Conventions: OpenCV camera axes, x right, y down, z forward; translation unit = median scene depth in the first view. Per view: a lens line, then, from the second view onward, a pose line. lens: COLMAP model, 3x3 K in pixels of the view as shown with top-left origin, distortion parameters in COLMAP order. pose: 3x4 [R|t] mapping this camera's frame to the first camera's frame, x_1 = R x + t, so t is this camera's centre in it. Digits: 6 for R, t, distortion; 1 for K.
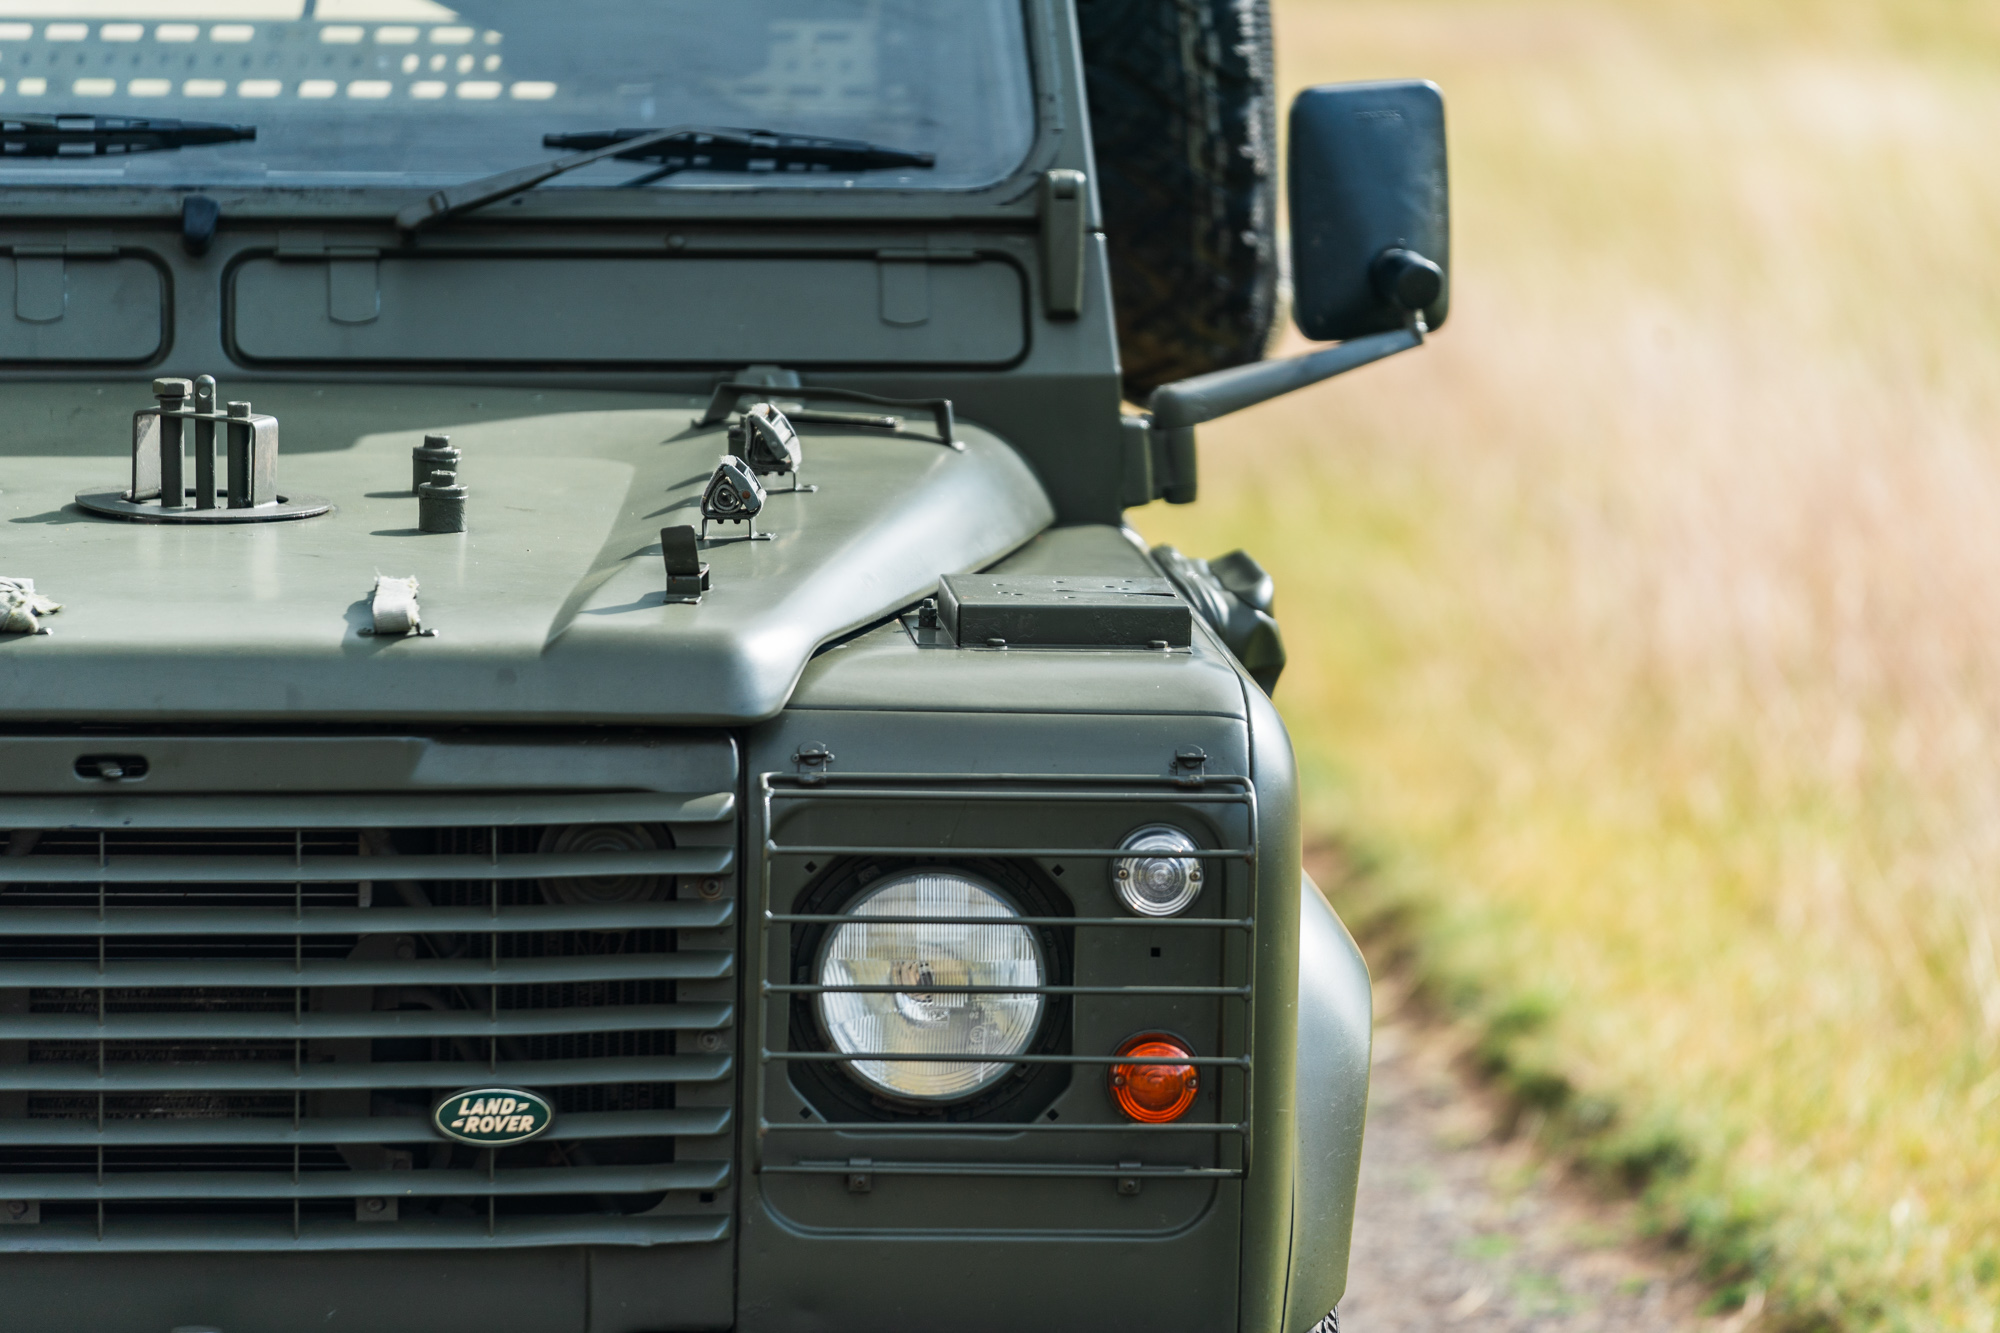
lens RADIAL K [[11919.9, 0, 1000.0], [0, 11919.9, 666.5], [0, 0, 1]] dist [0.074269, 20.739174]
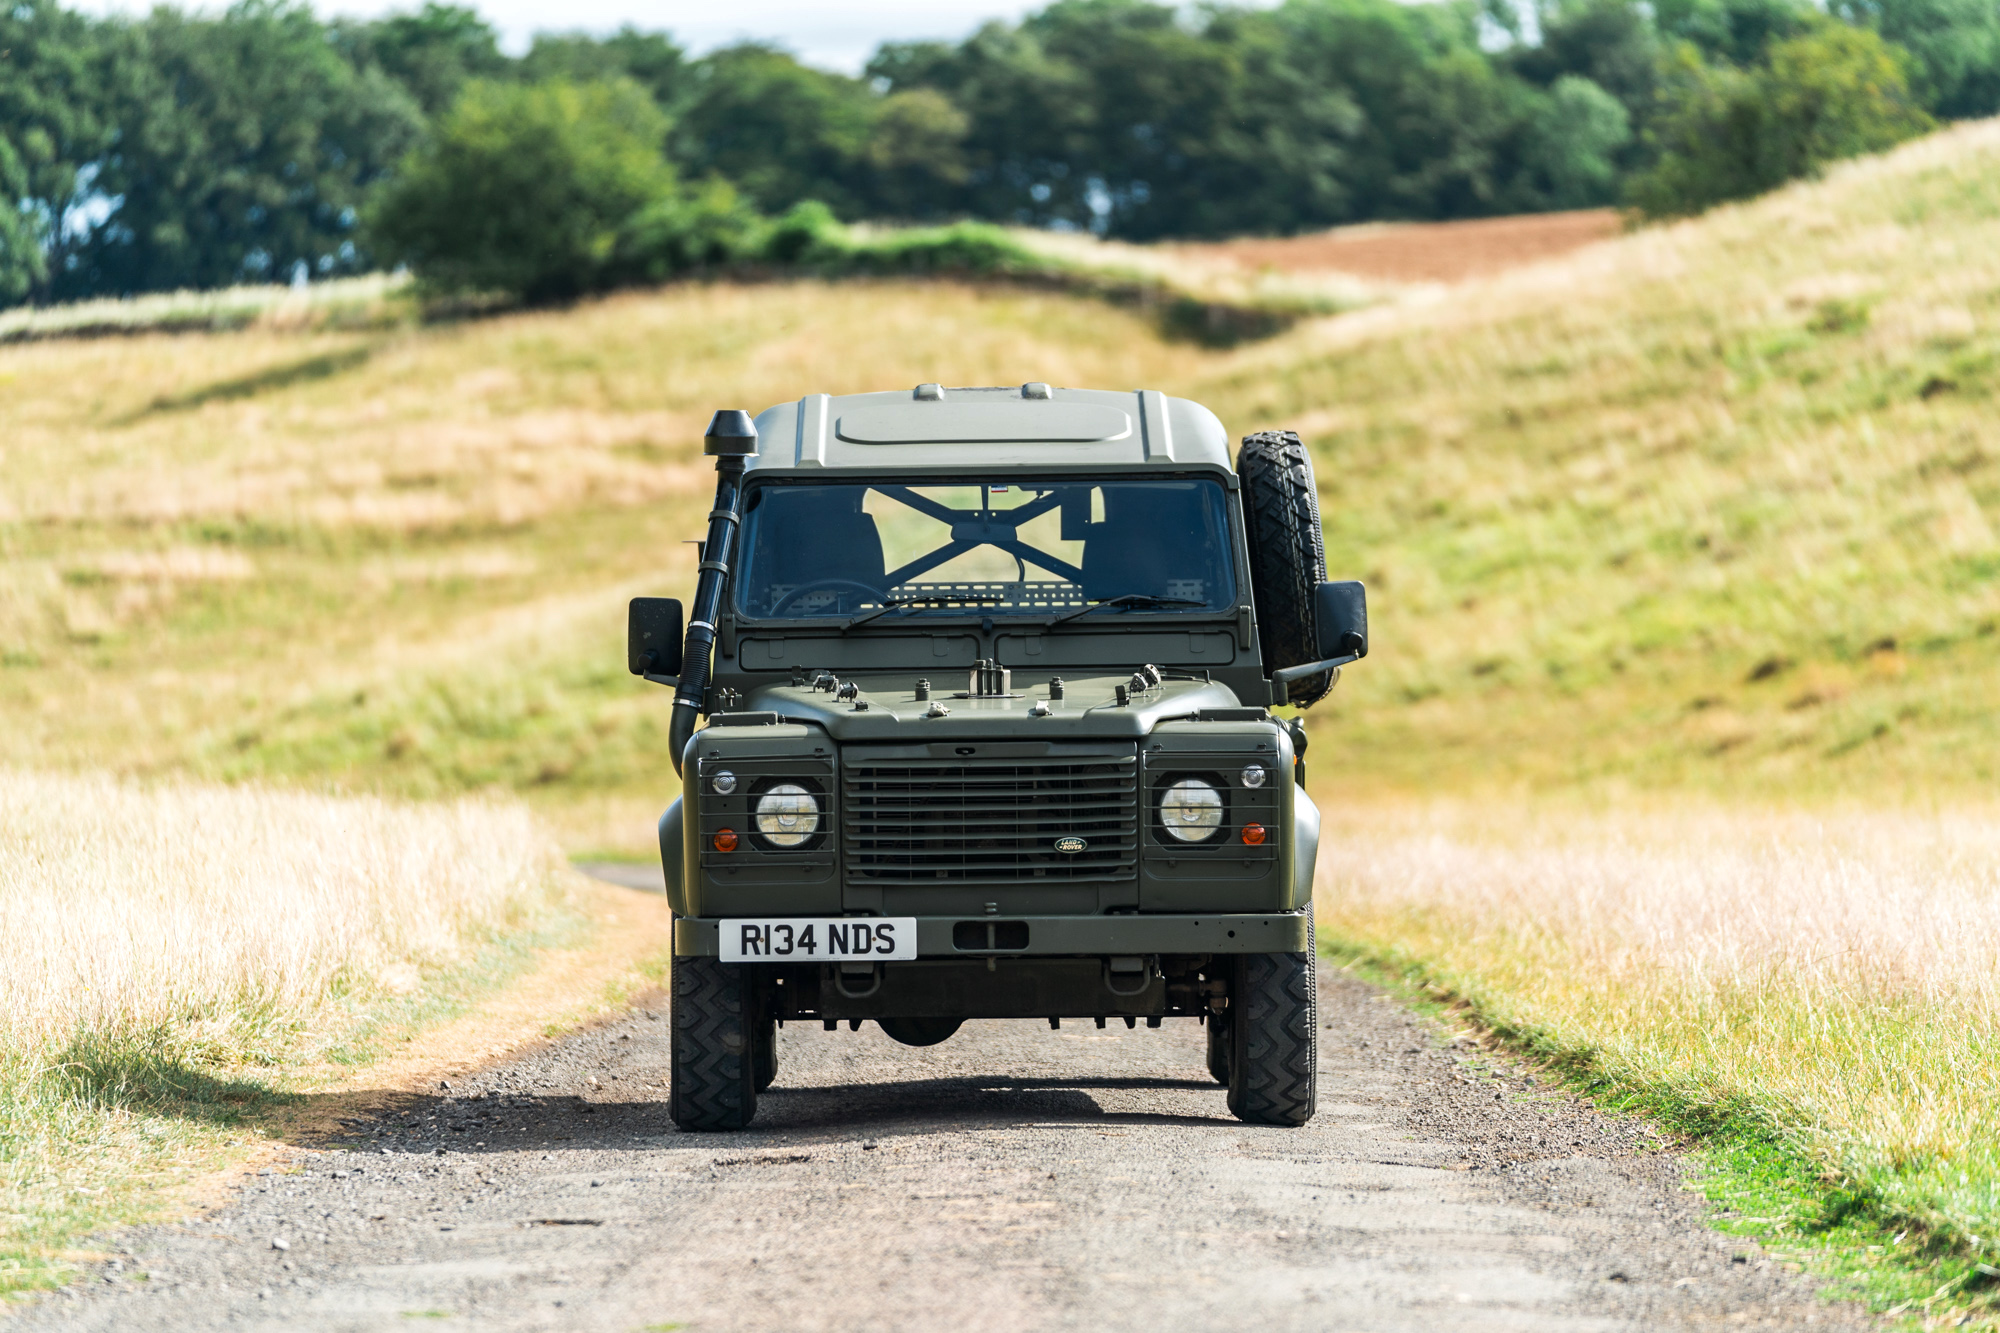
lens RADIAL K [[8638.4, 0, 1000.0], [0, 8638.4, 666.5], [0, 0, 1]] dist [0.151089, 2.770189]
pose [[0.997732, -0.018865, -0.064613, 0.106968], [0.013633, 0.996664, -0.080467, 0.194433], [0.065915, 0.079403, 0.994661, -1.622961]]
